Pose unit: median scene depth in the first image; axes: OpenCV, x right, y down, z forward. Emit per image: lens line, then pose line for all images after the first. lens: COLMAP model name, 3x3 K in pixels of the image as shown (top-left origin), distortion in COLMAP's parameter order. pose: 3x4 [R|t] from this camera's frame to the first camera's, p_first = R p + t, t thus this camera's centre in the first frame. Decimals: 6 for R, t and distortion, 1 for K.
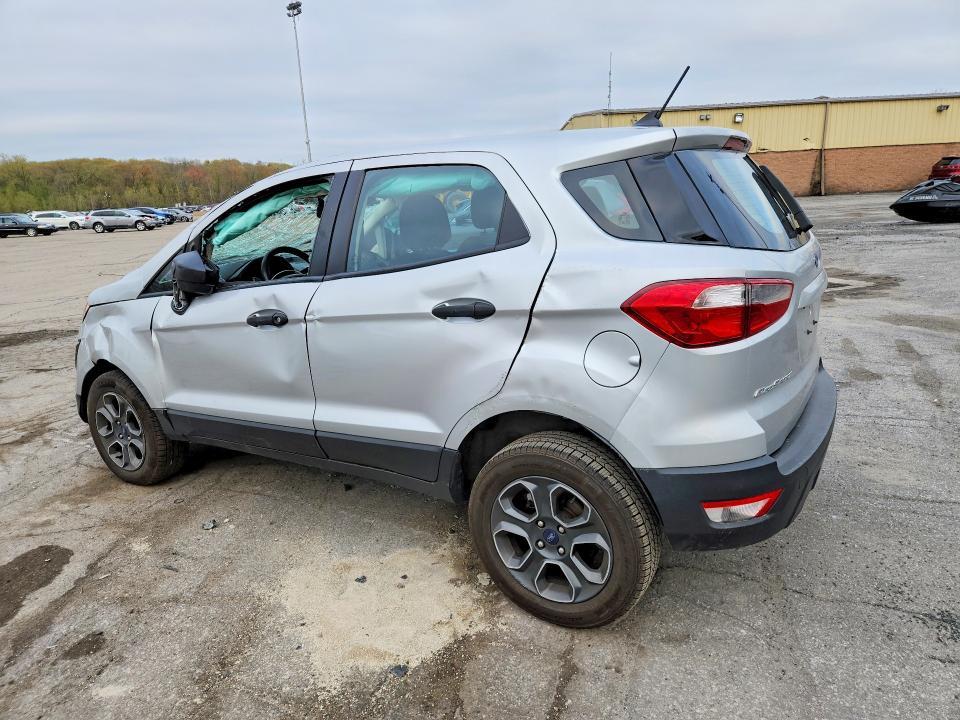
lens RADIAL K [[673.3, 0, 480.0], [0, 673.3, 360.0], [0, 0, 1]] dist [0.077754, -0.067390]
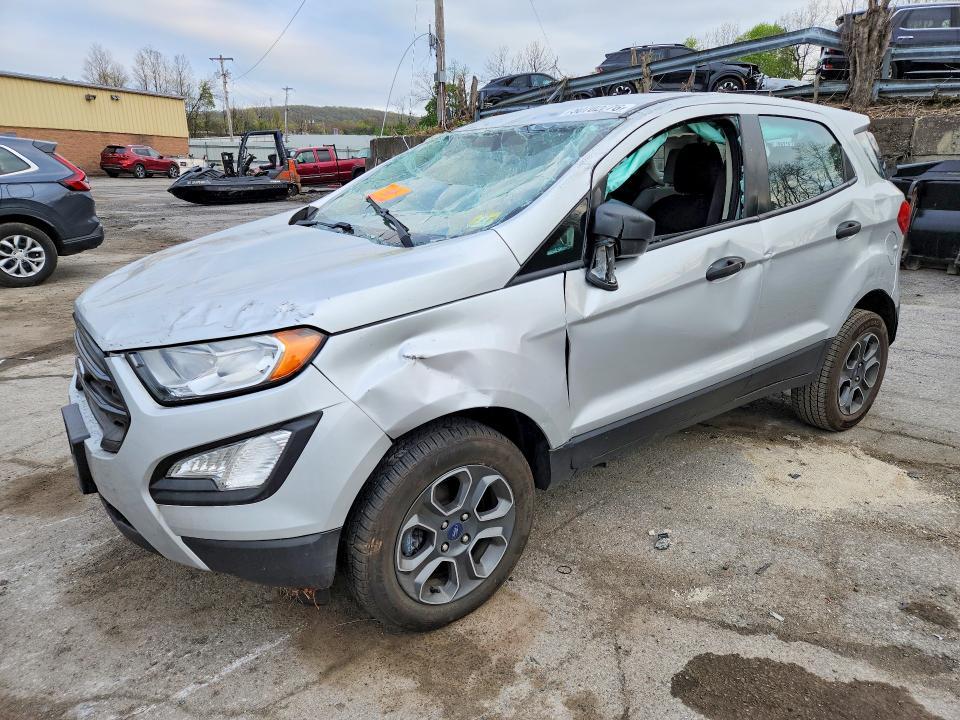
lens RADIAL K [[673.3, 0, 480.0], [0, 673.3, 360.0], [0, 0, 1]] dist [0.077754, -0.067390]
pose [[0.310040, -0.211870, 0.926815, -1.070891], [0.201911, 0.967288, 0.153578, -0.122574], [-0.929036, 0.139519, 0.342677, 0.828574]]
